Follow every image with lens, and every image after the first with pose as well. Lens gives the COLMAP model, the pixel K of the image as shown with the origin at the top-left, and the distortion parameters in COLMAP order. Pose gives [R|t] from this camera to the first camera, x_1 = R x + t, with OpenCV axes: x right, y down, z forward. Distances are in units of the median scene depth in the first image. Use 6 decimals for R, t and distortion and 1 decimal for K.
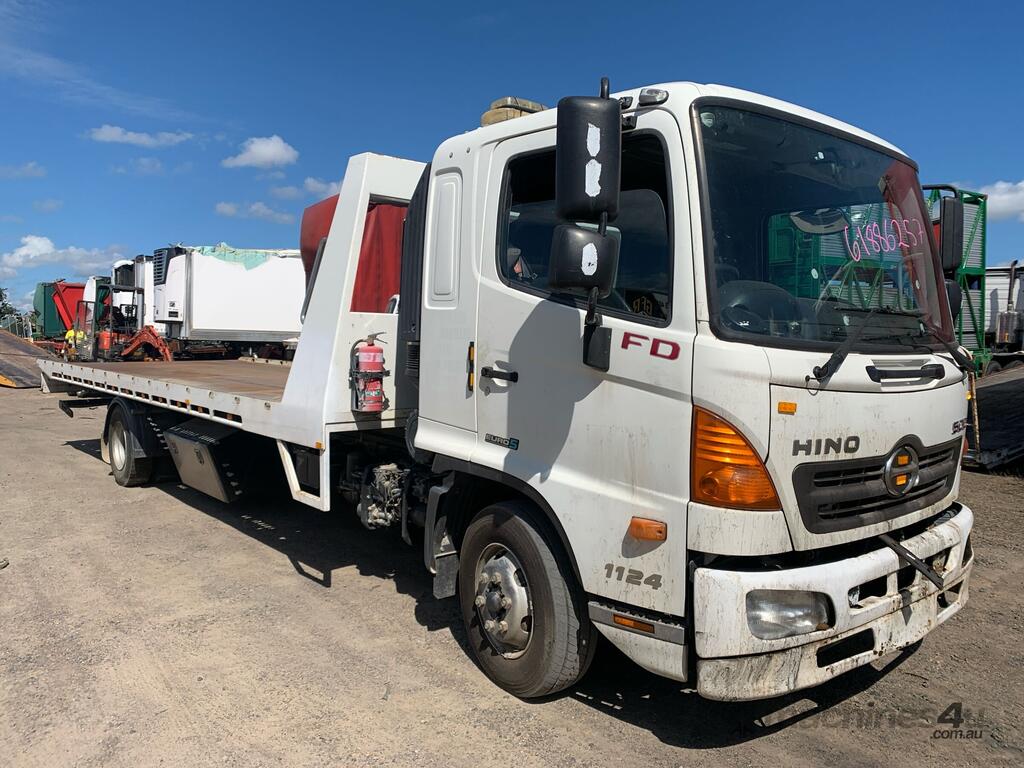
lens RADIAL K [[799.3, 0, 487.2], [0, 799.3, 358.5], [0, 0, 1]] dist [0.006530, 0.003631]
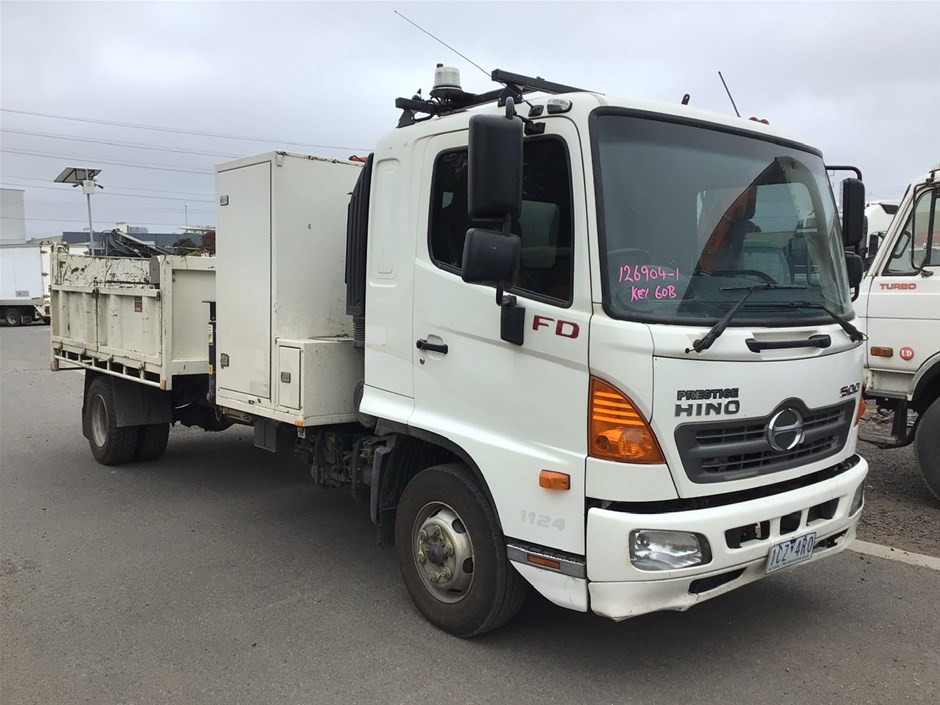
lens RADIAL K [[863.1, 0, 468.6], [0, 863.1, 337.6], [0, 0, 1]] dist [0.099747, 0.001201]
pose [[0.999924, -0.009115, 0.008286, 0.065211], [0.008895, 0.999617, 0.026190, -0.029505], [-0.008521, -0.026114, 0.999623, -0.255768]]
